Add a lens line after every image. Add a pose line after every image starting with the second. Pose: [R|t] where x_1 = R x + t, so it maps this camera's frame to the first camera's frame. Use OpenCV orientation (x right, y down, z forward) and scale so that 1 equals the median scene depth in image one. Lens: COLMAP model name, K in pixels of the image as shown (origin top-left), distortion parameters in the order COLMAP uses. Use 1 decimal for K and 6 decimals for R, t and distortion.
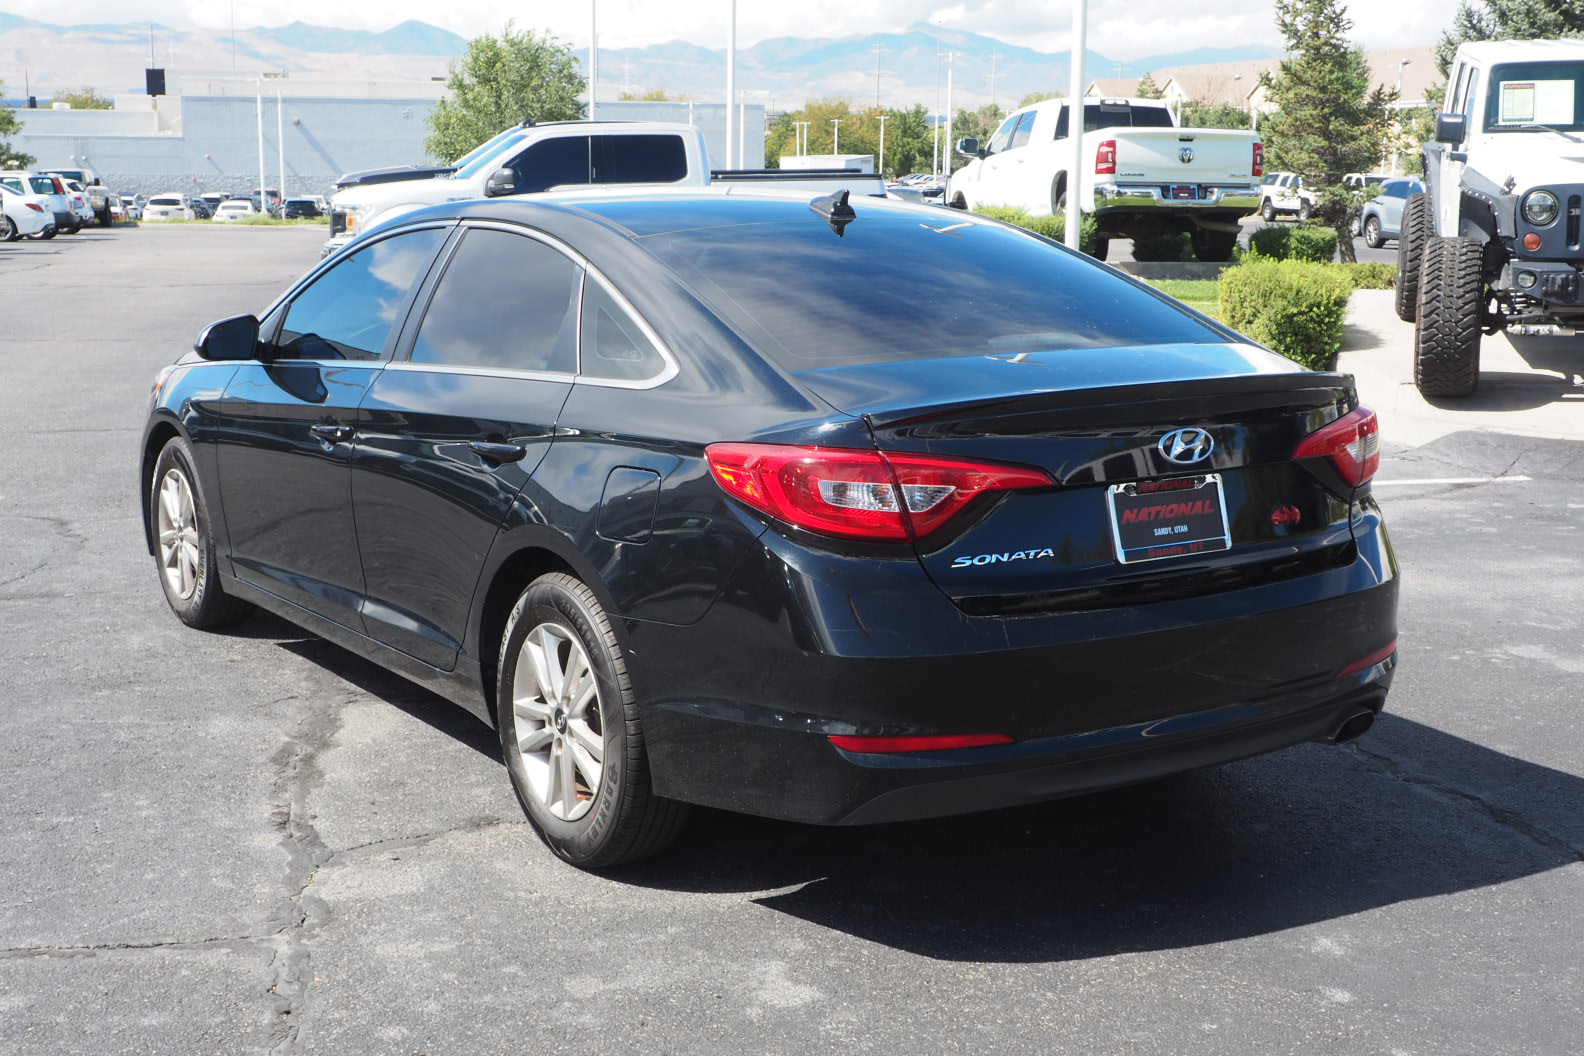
lens RADIAL K [[1963.7, 0, 792.0], [0, 1963.7, 528.0], [0, 0, 1]] dist [-0.010153, -0.001715]
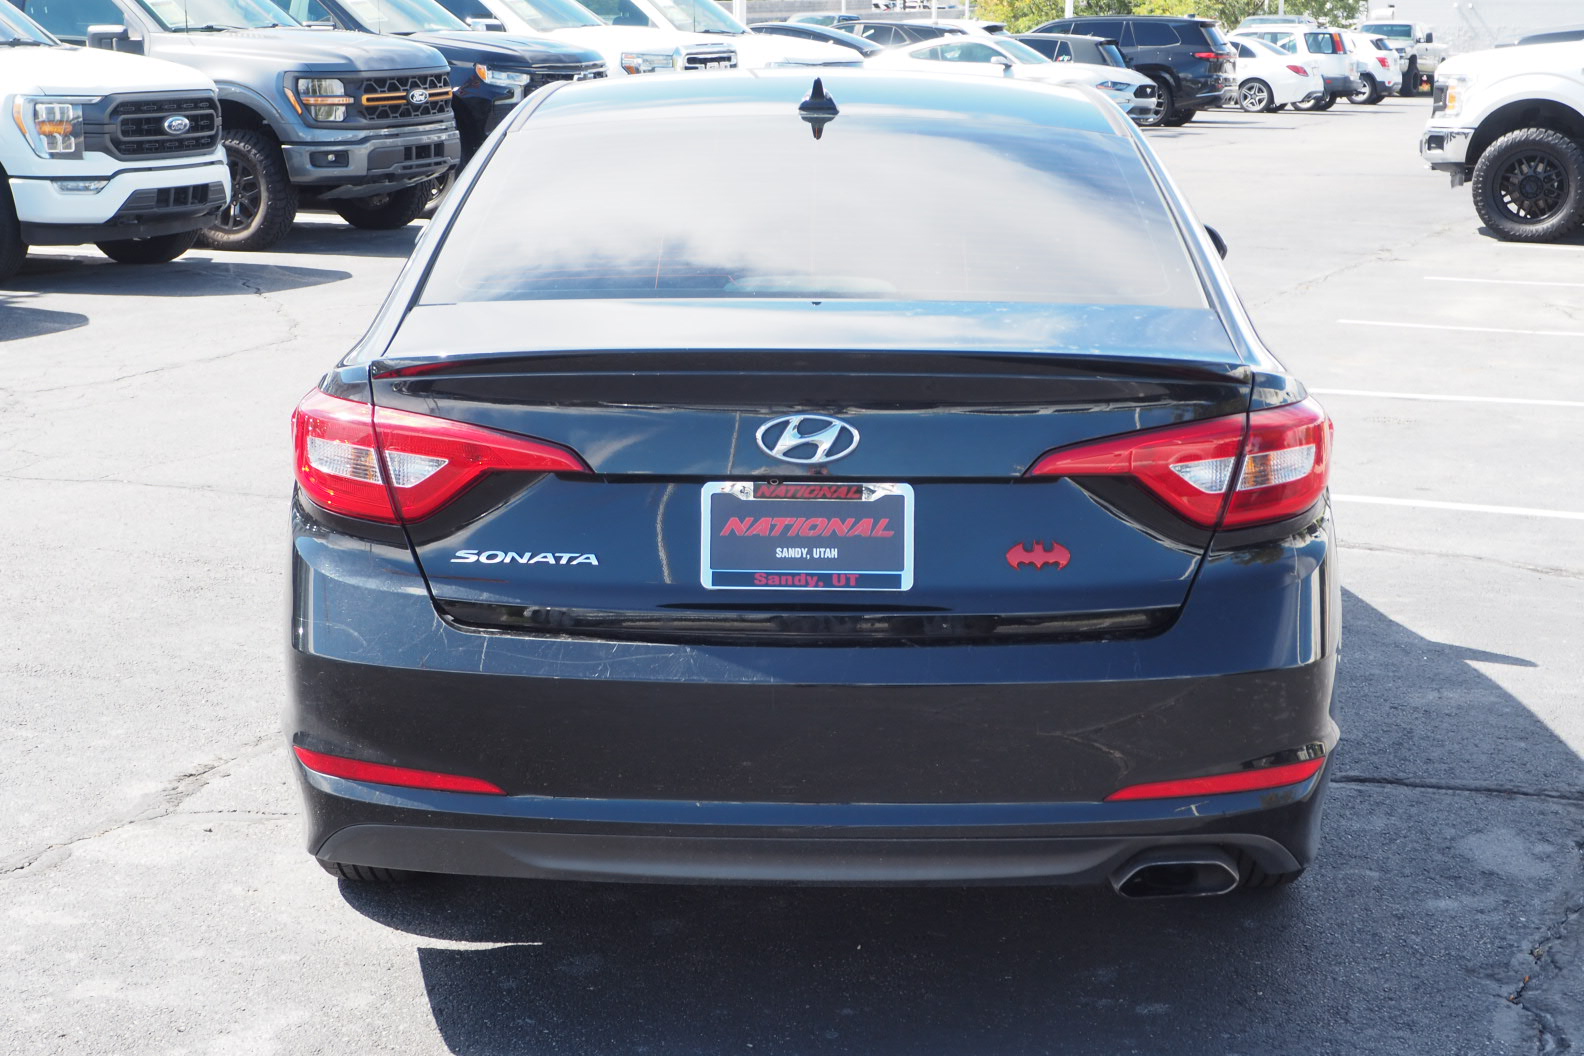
lens RADIAL K [[2572.2, 0, 792.0], [0, 2572.2, 528.0], [0, 0, 1]] dist [-0.004515, 0.018604]
pose [[0.827700, 0.109510, -0.550382, 0.718295], [-0.101995, 0.993796, 0.044350, -0.050307], [0.551824, 0.019428, 0.833734, 0.198781]]
